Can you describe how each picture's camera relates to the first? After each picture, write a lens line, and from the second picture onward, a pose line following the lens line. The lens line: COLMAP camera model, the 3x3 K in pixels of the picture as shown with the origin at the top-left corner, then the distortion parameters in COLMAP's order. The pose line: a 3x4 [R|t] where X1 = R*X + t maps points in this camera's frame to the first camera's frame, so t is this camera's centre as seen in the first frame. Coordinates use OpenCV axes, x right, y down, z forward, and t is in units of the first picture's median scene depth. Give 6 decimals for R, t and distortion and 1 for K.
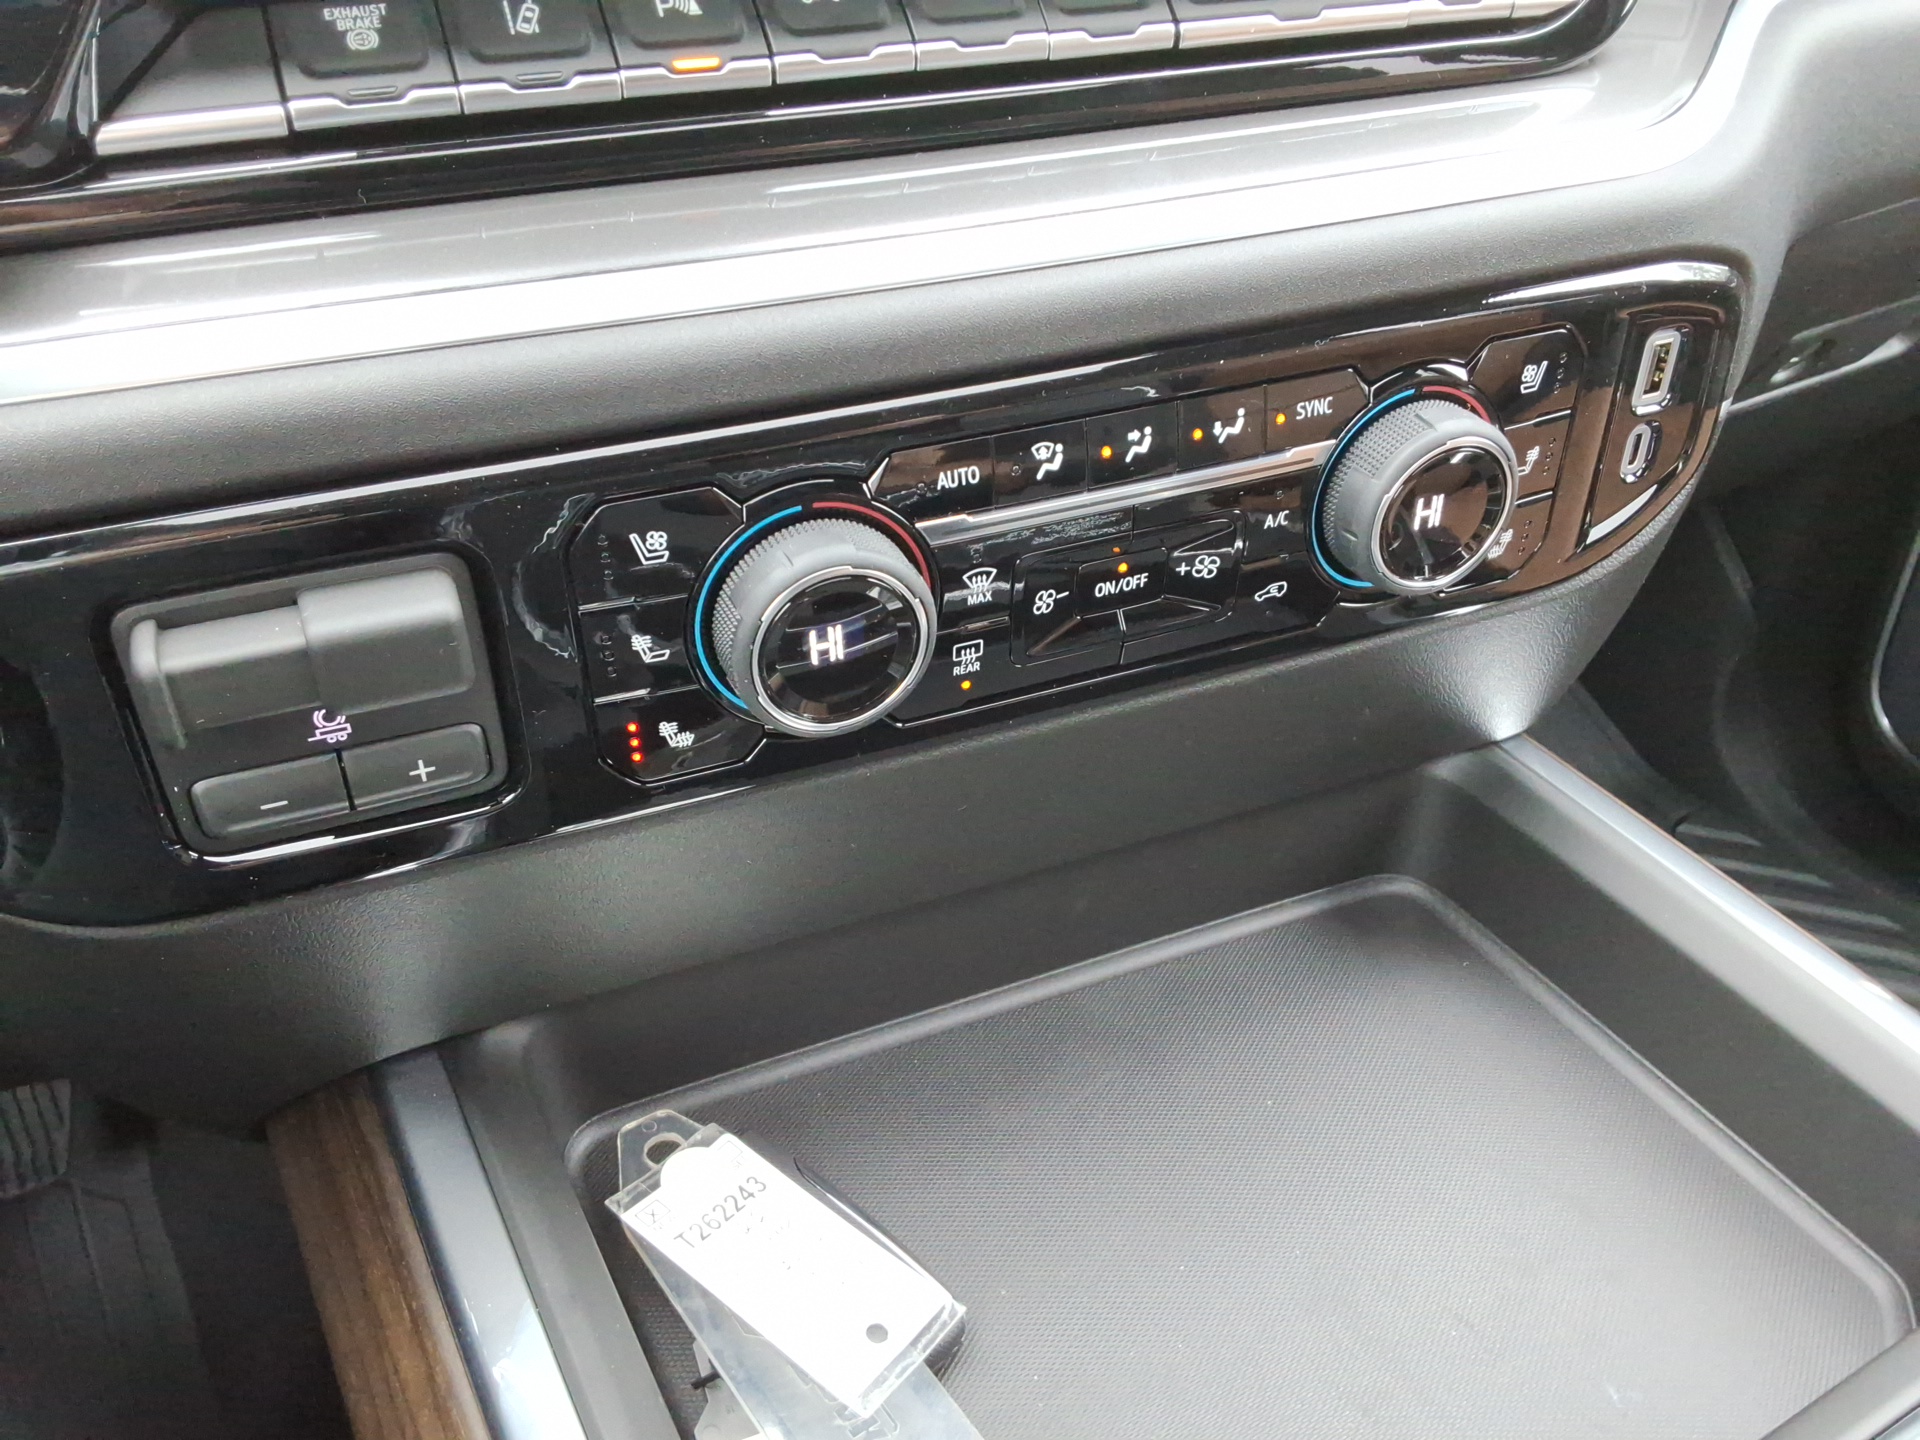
lens RADIAL K [[1545.3, 0, 977.7], [0, 1545.3, 705.2], [0, 0, 1]] dist [0.103609, -0.153702]
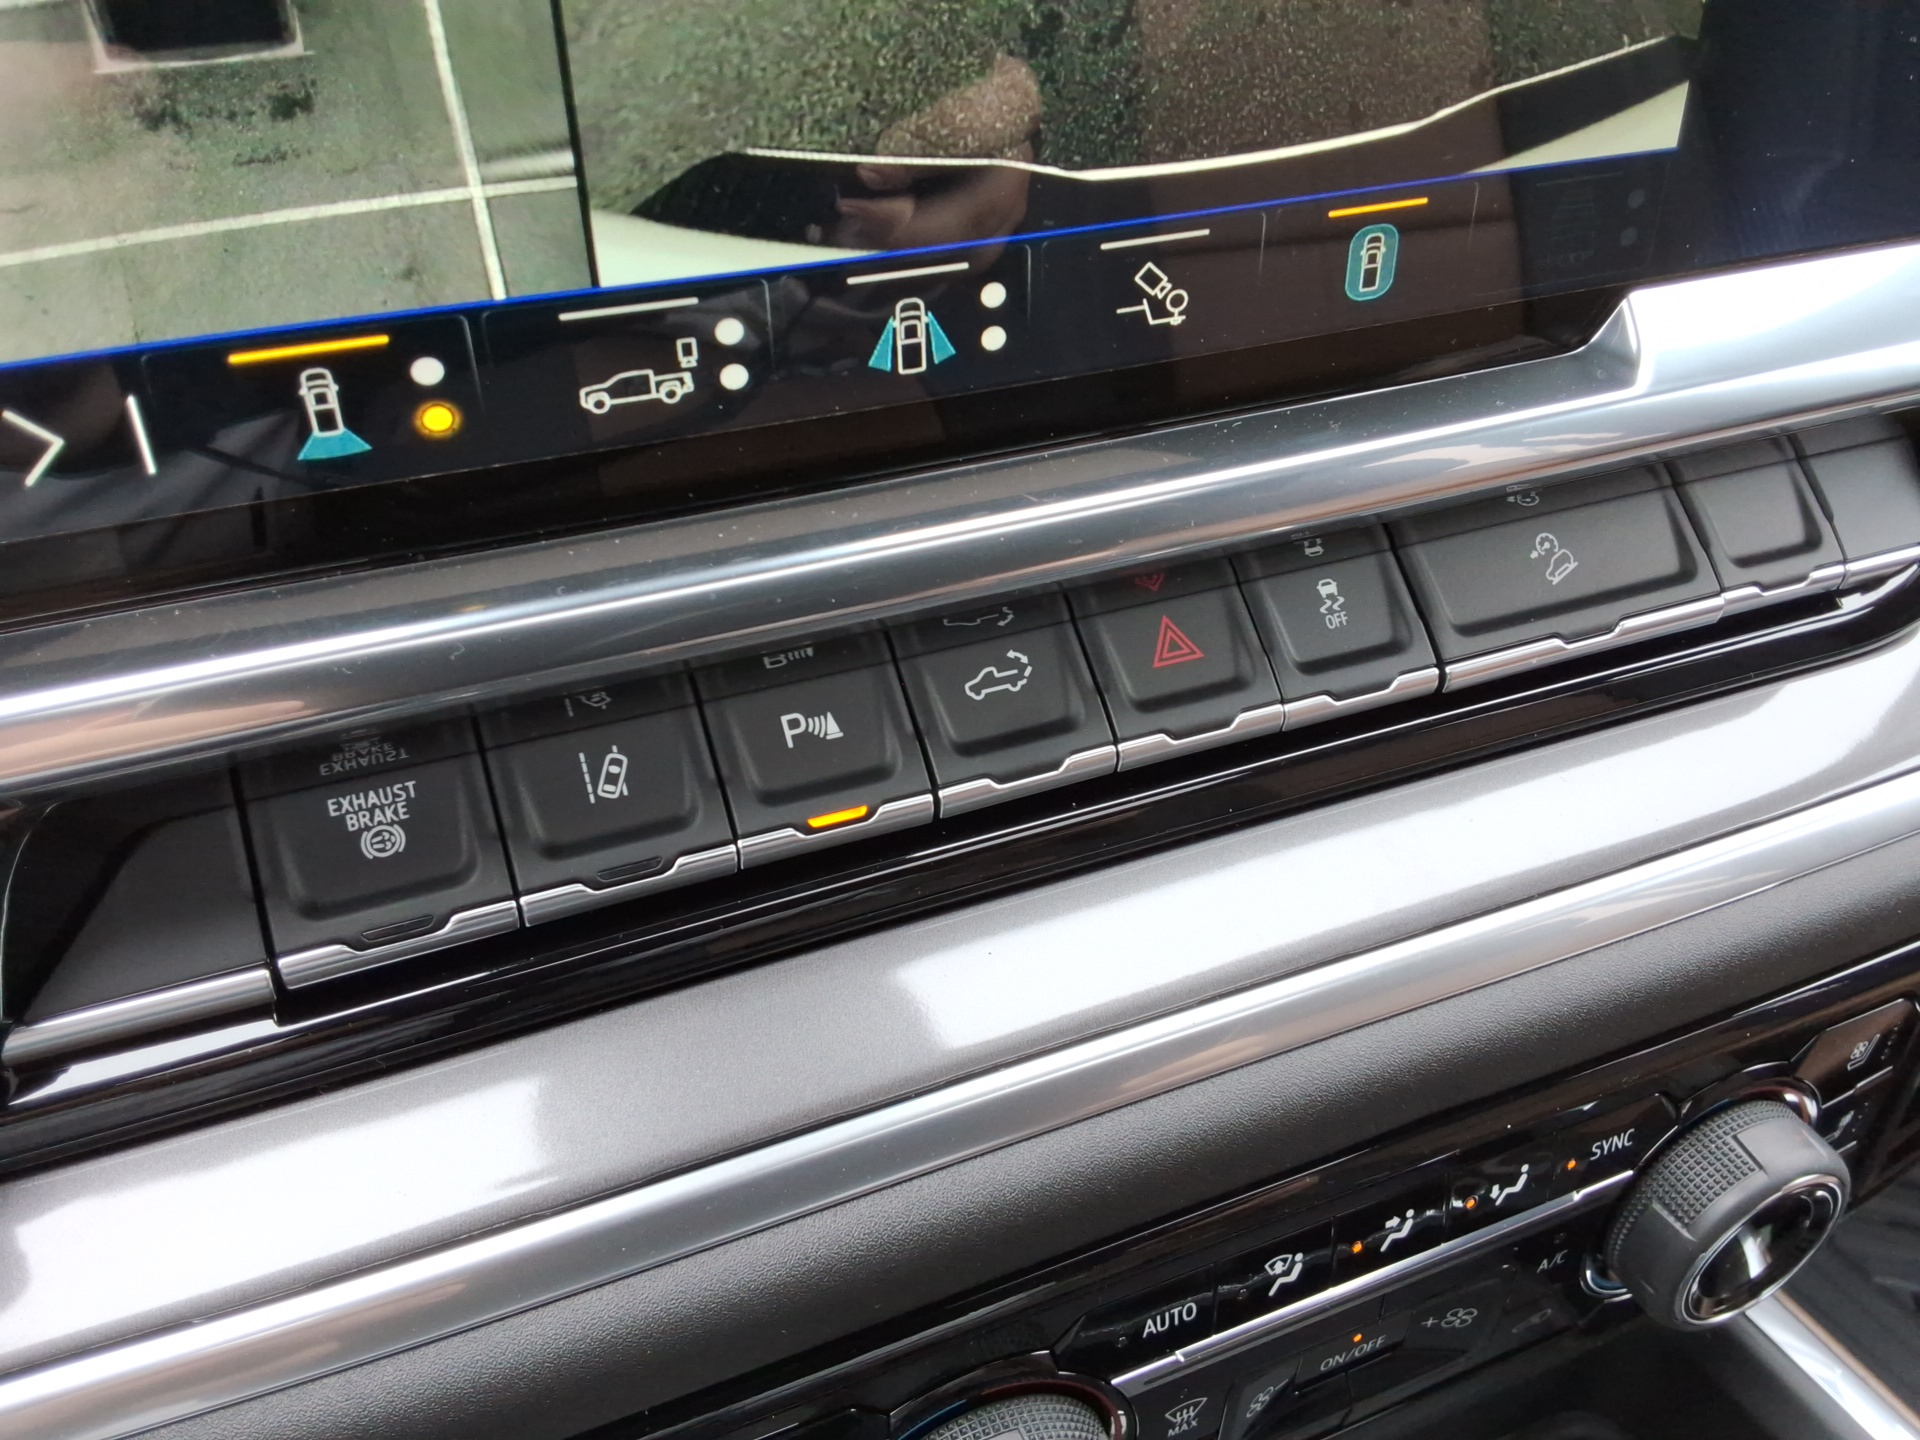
lens RADIAL K [[1545.3, 0, 974.3], [0, 1545.3, 709.5], [0, 0, 1]] dist [0.103609, -0.153702]
pose [[0.999841, 0.011756, 0.013401, -0.117107], [-0.011928, 0.999846, 0.012849, -0.437737], [-0.013248, -0.013006, 0.999828, 0.252105]]
